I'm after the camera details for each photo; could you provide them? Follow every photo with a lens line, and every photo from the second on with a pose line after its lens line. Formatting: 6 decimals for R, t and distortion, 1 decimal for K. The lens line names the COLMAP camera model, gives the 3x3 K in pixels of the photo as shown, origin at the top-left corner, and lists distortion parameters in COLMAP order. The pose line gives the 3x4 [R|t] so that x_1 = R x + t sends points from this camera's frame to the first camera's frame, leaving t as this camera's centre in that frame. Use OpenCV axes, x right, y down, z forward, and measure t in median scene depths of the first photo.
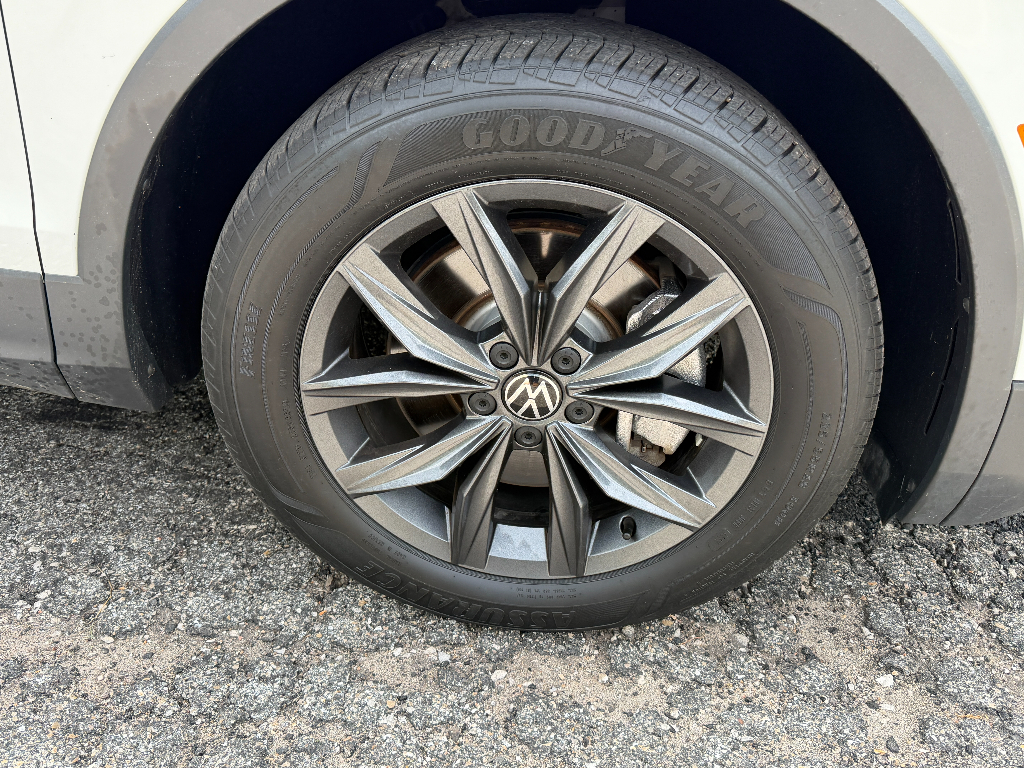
lens RADIAL K [[901.8, 0, 518.2], [0, 901.8, 390.6], [0, 0, 1]] dist [0.025929, -0.059013]
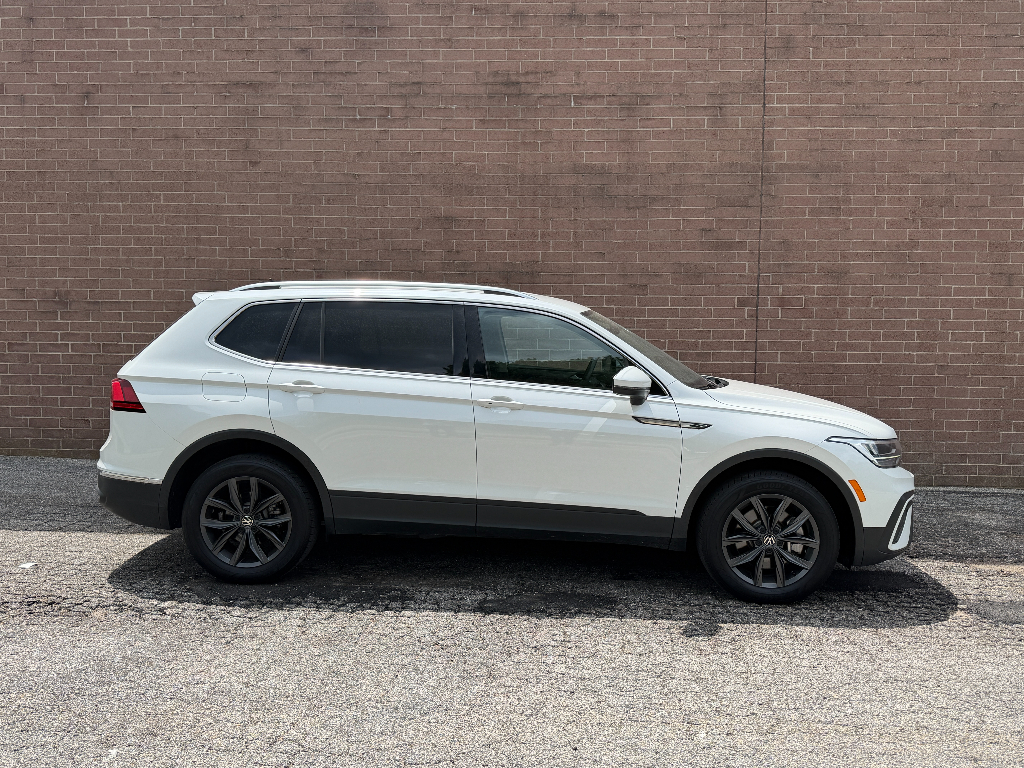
lens RADIAL K [[868.6, 0, 527.0], [0, 868.6, 385.4], [0, 0, 1]] dist [0.130206, -0.226630]
pose [[0.998402, -0.049164, 0.027875, -1.425214], [0.056513, 0.863026, -0.501989, 1.640570], [0.000623, 0.502762, 0.864425, -3.629267]]
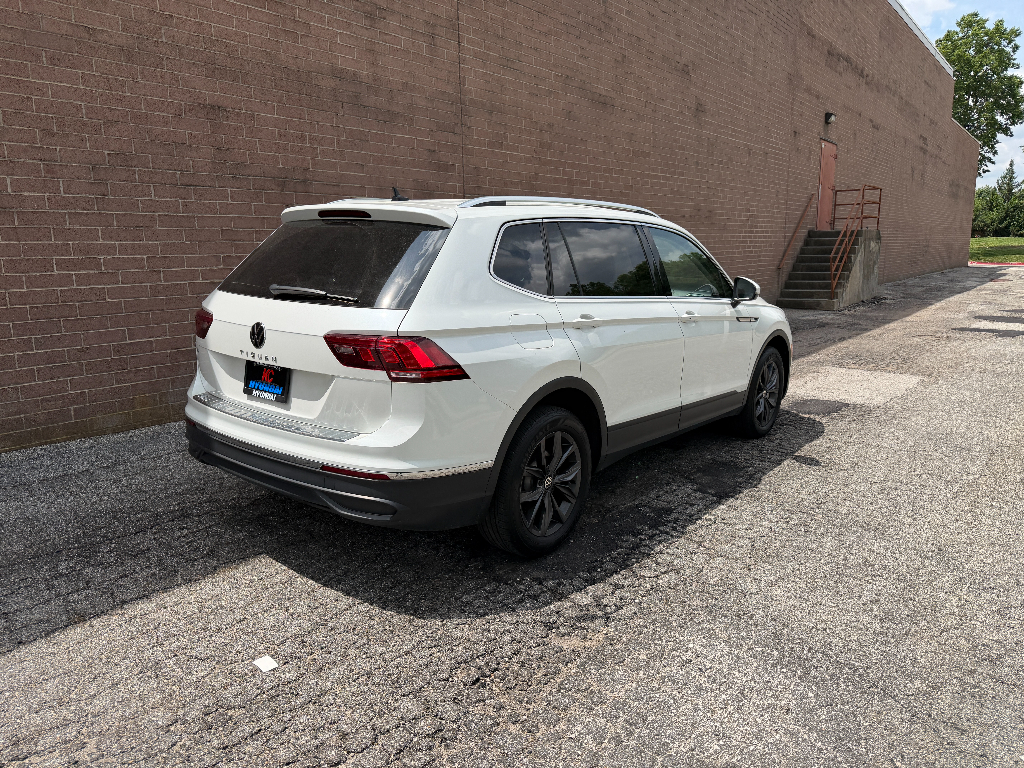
lens RADIAL K [[719.9, 0, 512.0], [0, 719.9, 384.0], [0, 0, 1]] dist [0.032303, -0.044599]
pose [[0.558136, -0.219601, 0.800162, -5.747184], [0.485746, 0.868301, -0.100520, -0.457227], [-0.672707, 0.444779, 0.591300, -1.088643]]
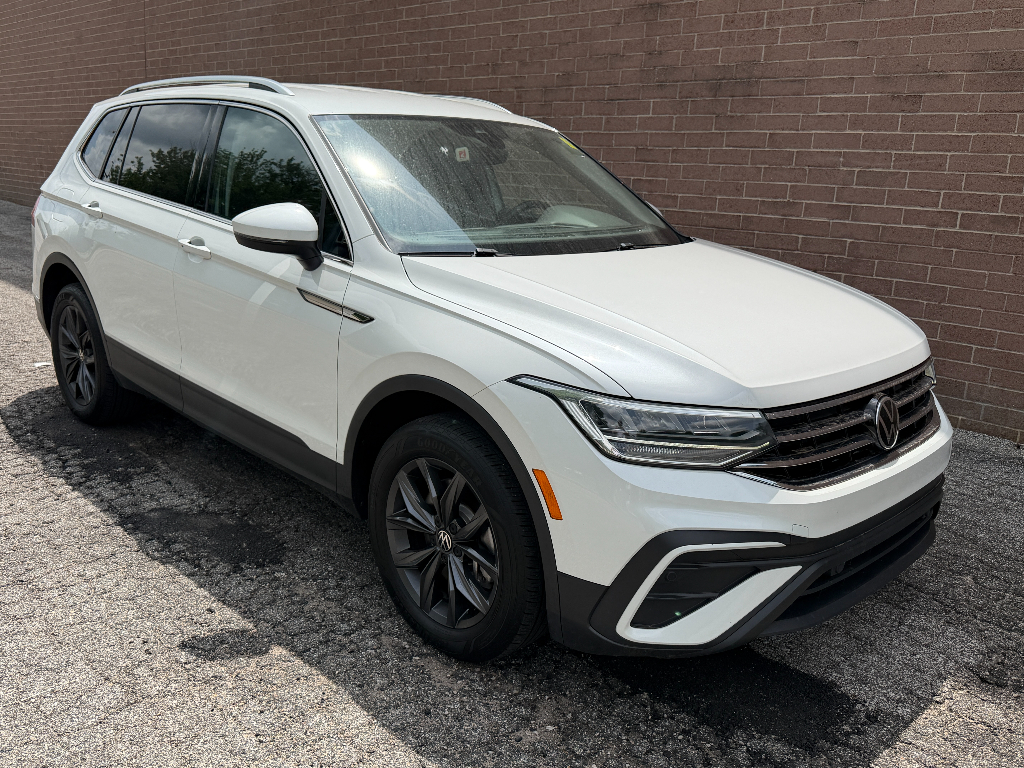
lens RADIAL K [[901.8, 0, 518.2], [0, 901.8, 390.6], [0, 0, 1]] dist [0.025929, -0.059013]
pose [[0.757018, 0.133566, -0.639597, 1.866178], [-0.363036, 0.899863, -0.241768, 0.177211], [0.543257, 0.415220, 0.729702, -1.043902]]
